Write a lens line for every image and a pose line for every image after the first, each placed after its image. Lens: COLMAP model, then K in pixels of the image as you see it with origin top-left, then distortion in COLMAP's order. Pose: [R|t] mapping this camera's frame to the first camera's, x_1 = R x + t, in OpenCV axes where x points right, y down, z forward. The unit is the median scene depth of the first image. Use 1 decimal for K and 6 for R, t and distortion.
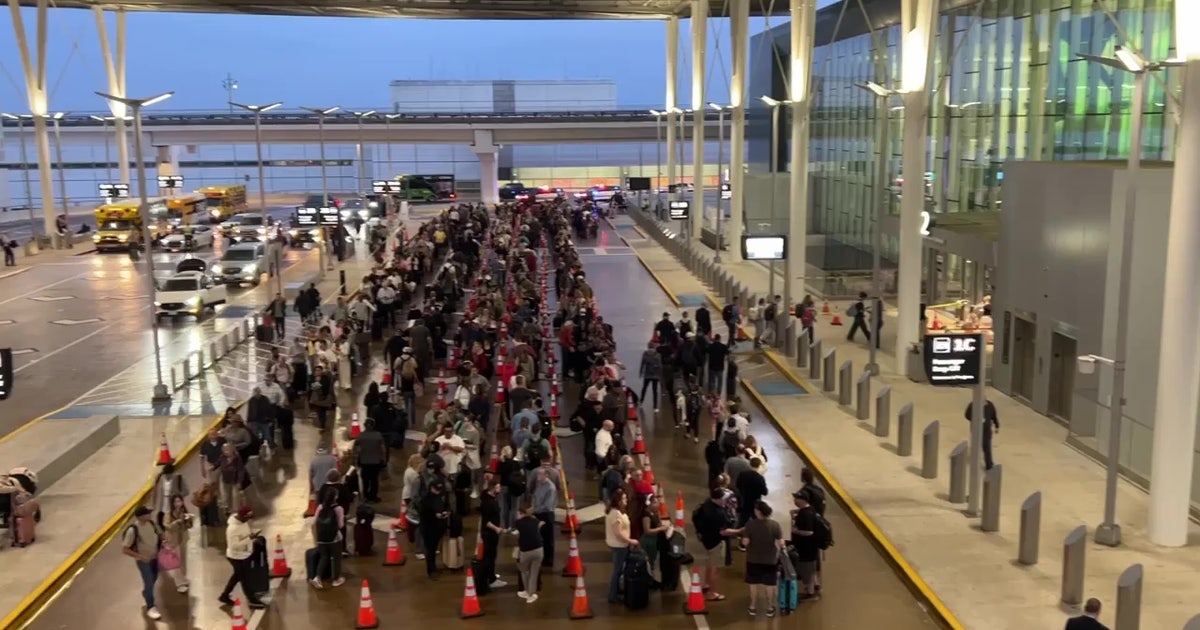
lens RADIAL K [[1095.5, 0, 599.1], [0, 1095.5, 315.3], [0, 0, 1]] dist [0.060485, 0.000000]
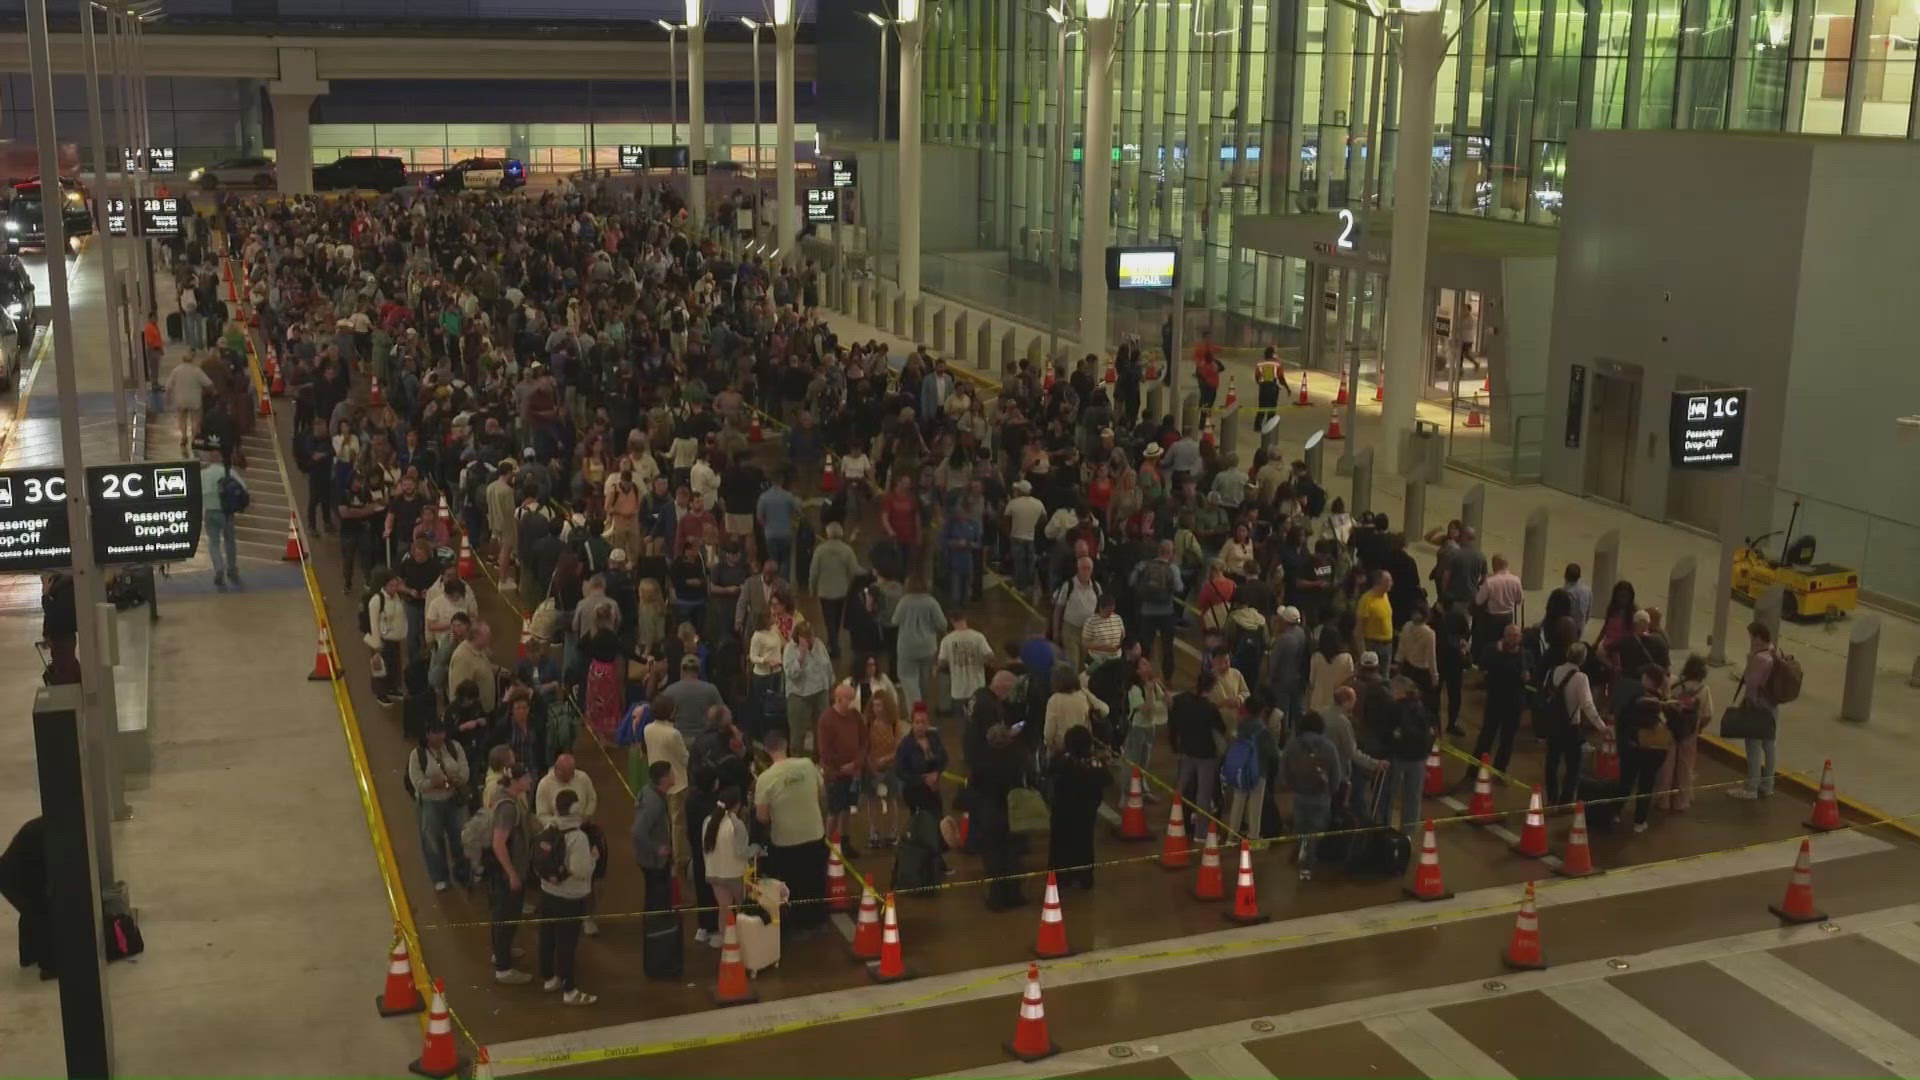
lens RADIAL K [[2019.3, 0, 959.1], [0, 2019.3, 546.5], [0, 0, 1]] dist [-0.014985, 0.000000]
pose [[0.955485, -0.043616, 0.291799, -0.268803], [0.023365, 0.997093, 0.072530, 0.006463], [-0.294115, -0.062484, 0.953726, -0.017127]]
